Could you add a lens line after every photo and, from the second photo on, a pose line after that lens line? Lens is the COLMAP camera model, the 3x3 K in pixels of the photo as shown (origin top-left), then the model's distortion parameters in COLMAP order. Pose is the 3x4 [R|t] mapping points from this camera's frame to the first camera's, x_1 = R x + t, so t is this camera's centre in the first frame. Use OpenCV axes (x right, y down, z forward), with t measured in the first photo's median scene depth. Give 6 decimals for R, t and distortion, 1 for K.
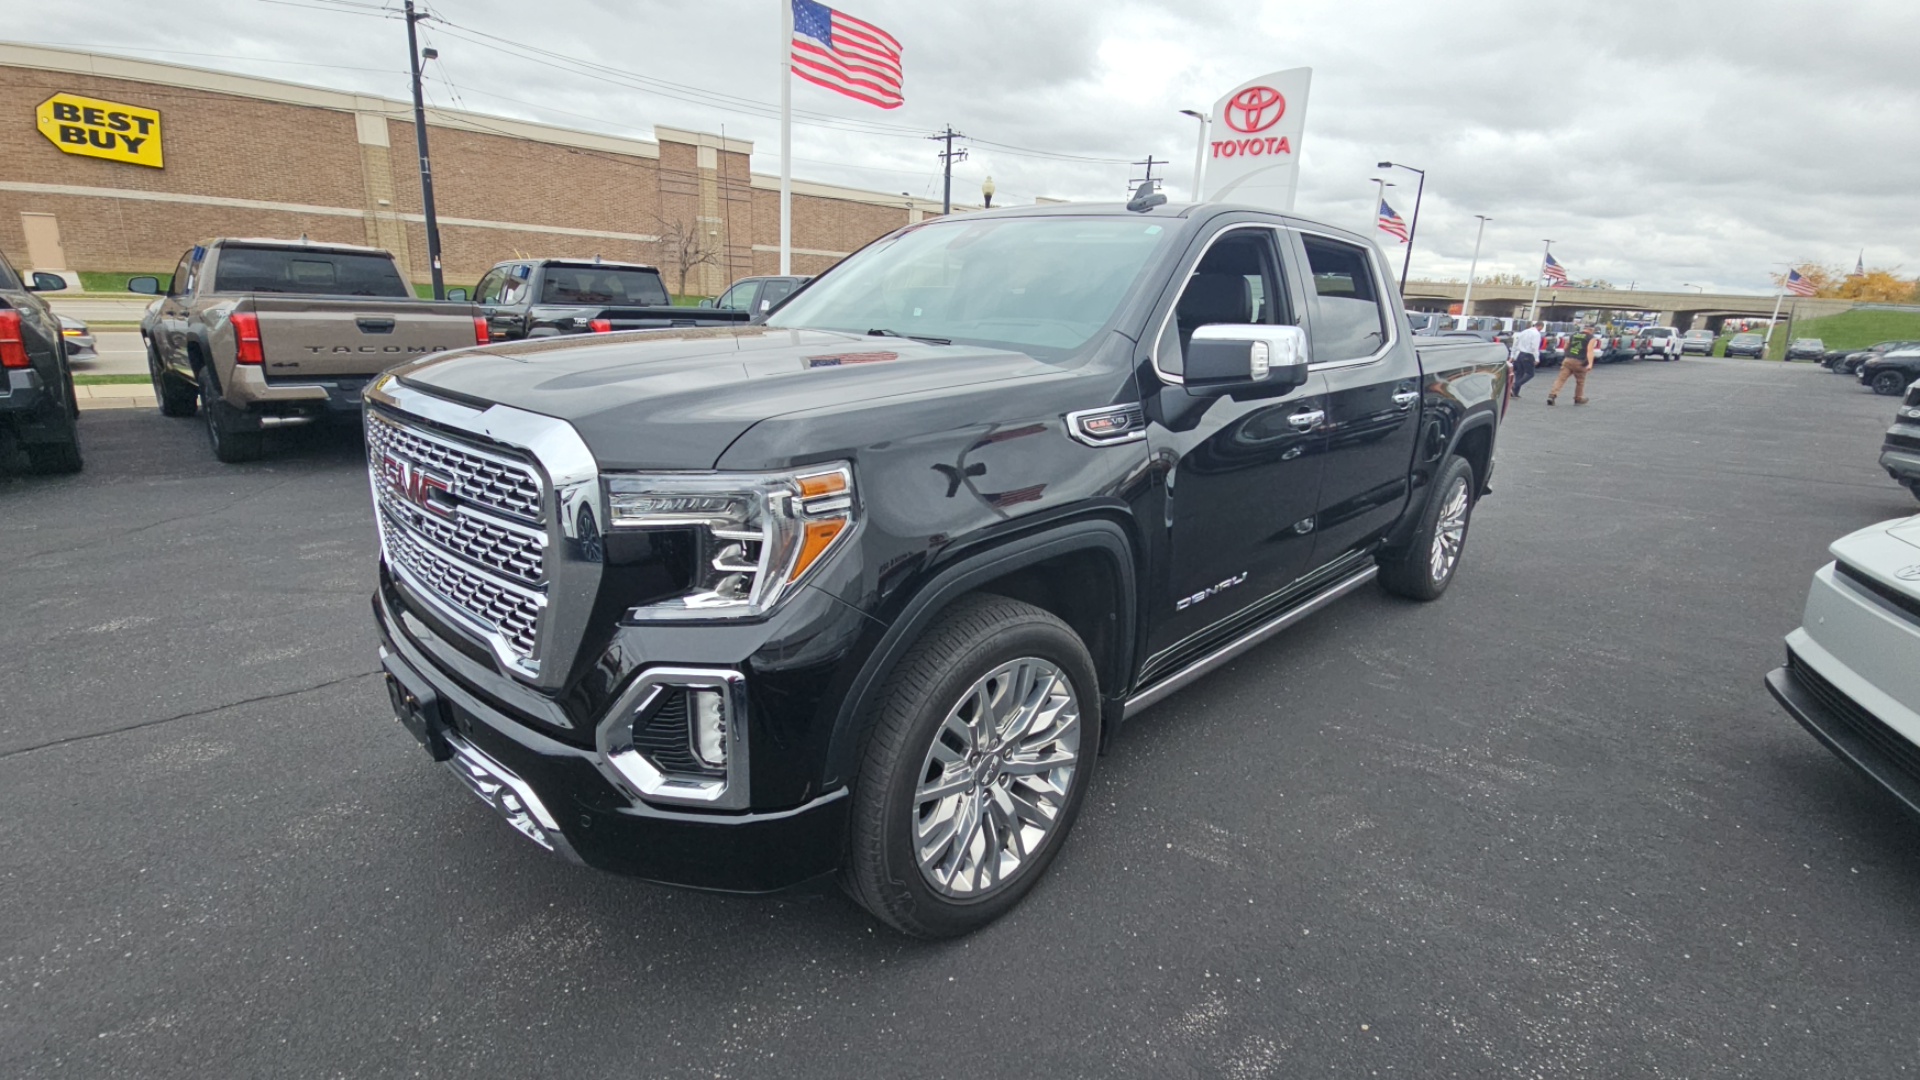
lens RADIAL K [[858.4, 0, 978.4], [0, 858.4, 537.7], [0, 0, 1]] dist [0.007280, -0.005274]
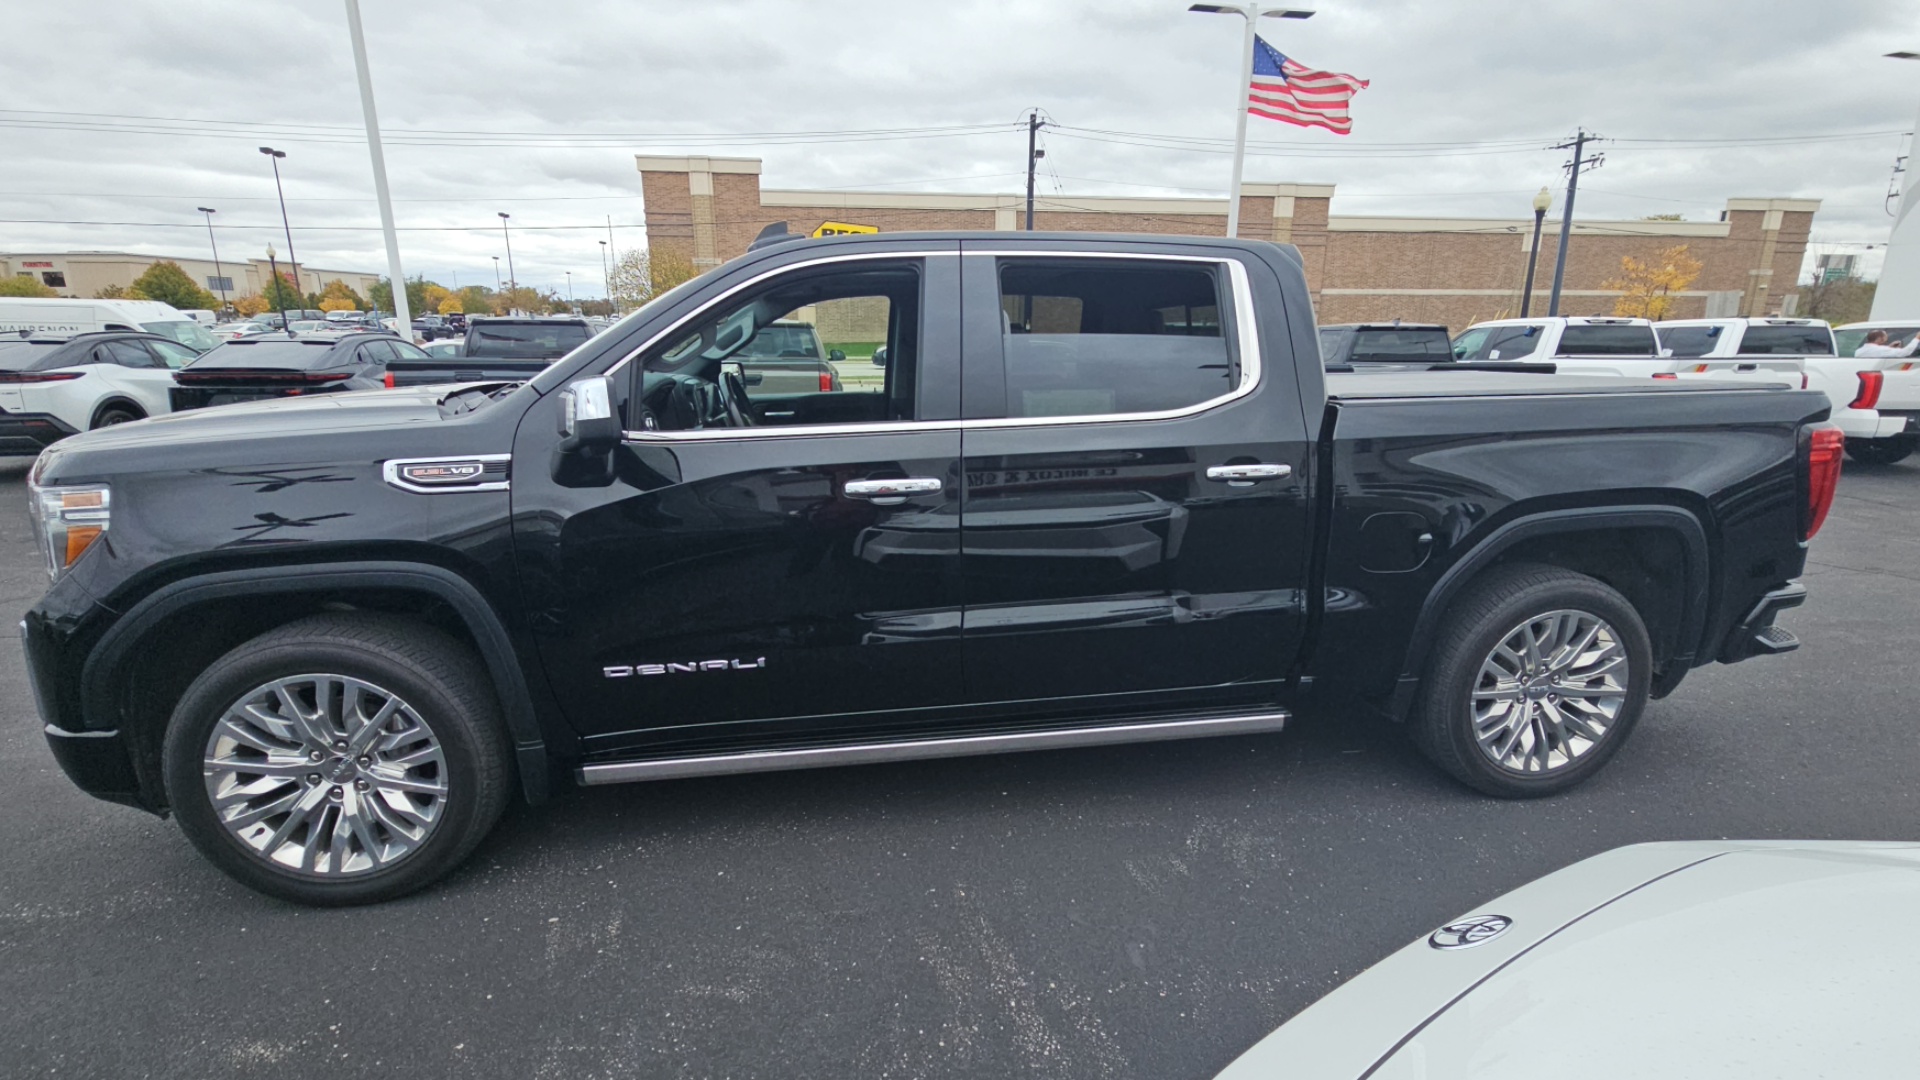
lens RADIAL K [[858.4, 0, 978.9], [0, 858.4, 537.3], [0, 0, 1]] dist [0.007280, -0.005274]
pose [[0.787280, 0.101774, -0.608138, 0.129031], [-0.133304, 0.991052, -0.006717, -0.013353], [0.602013, 0.086355, 0.793803, 0.056488]]
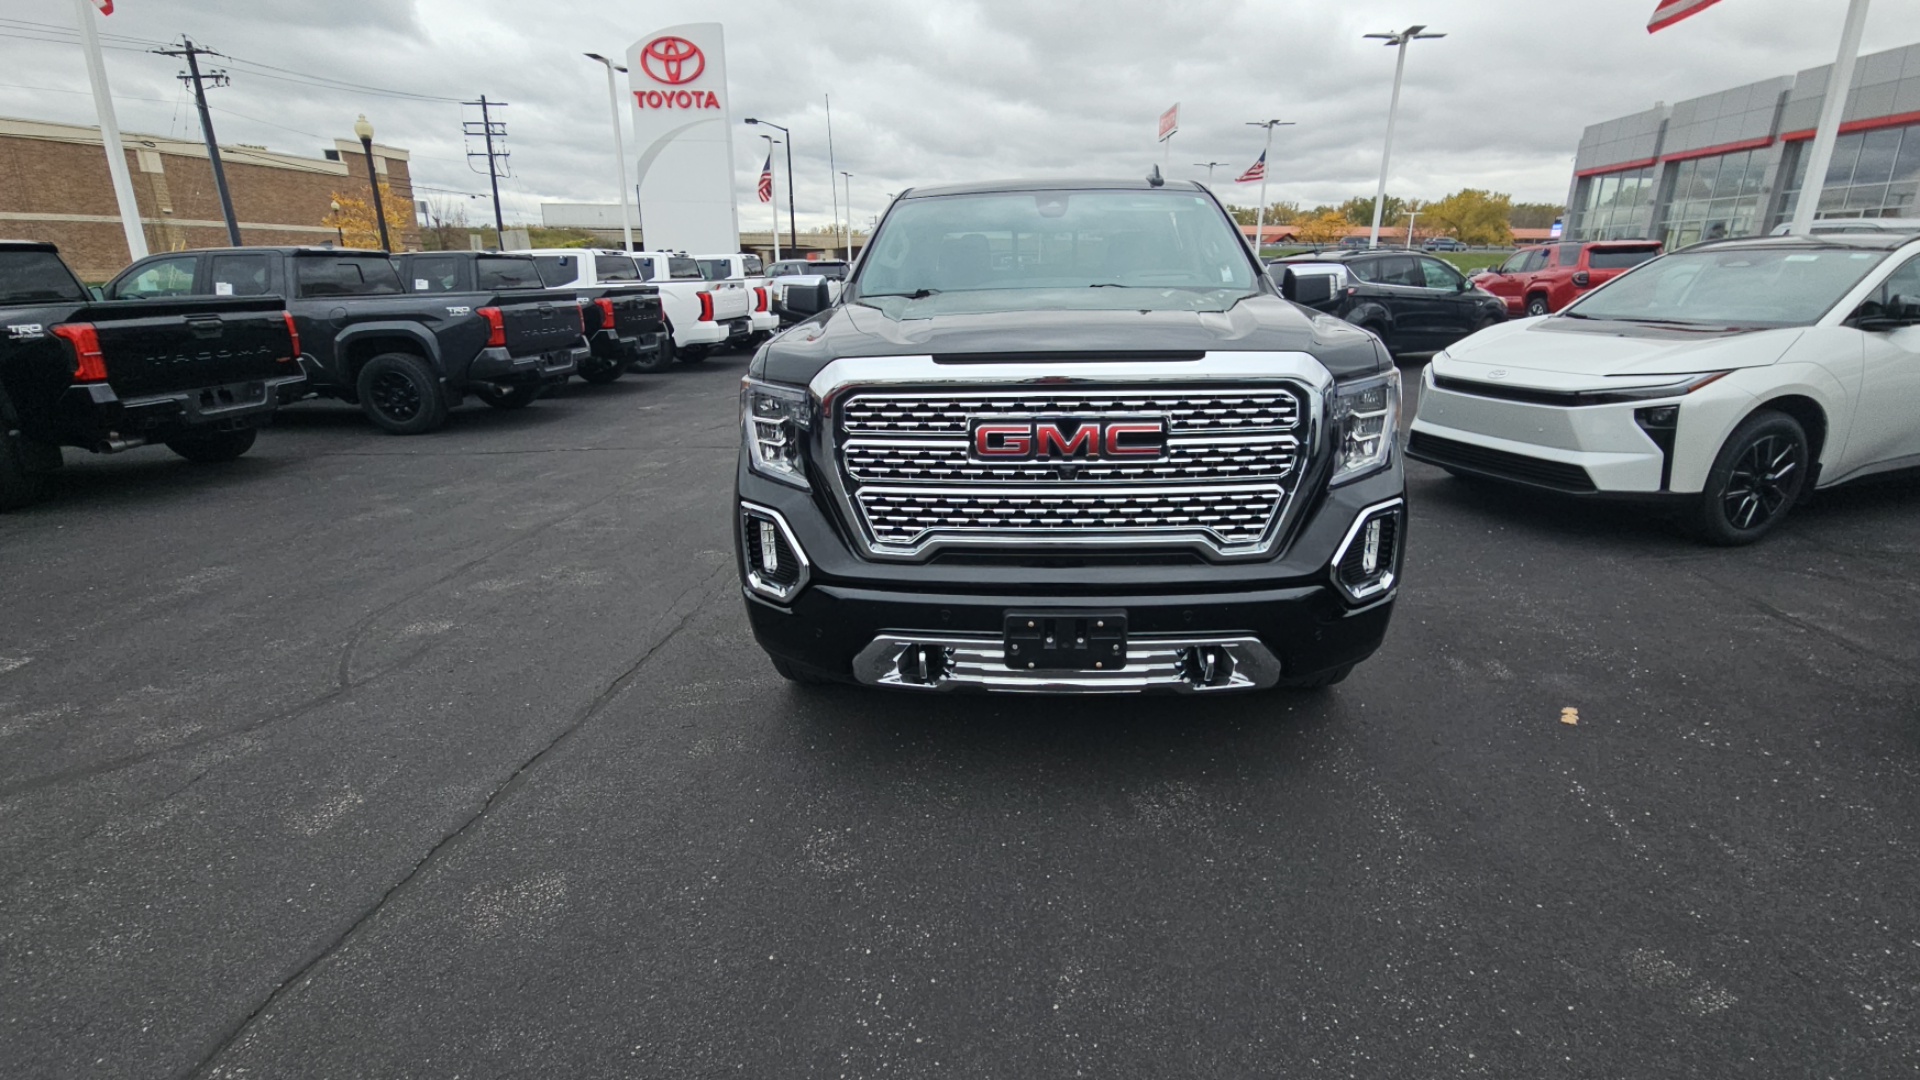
lens RADIAL K [[858.4, 0, 979.5], [0, 858.4, 547.6], [0, 0, 1]] dist [0.007280, -0.005274]
pose [[0.768849, -0.243127, 0.591405, -0.125994], [0.208721, 0.969657, 0.127282, -0.008653], [-0.604406, 0.025578, 0.796266, 0.016854]]
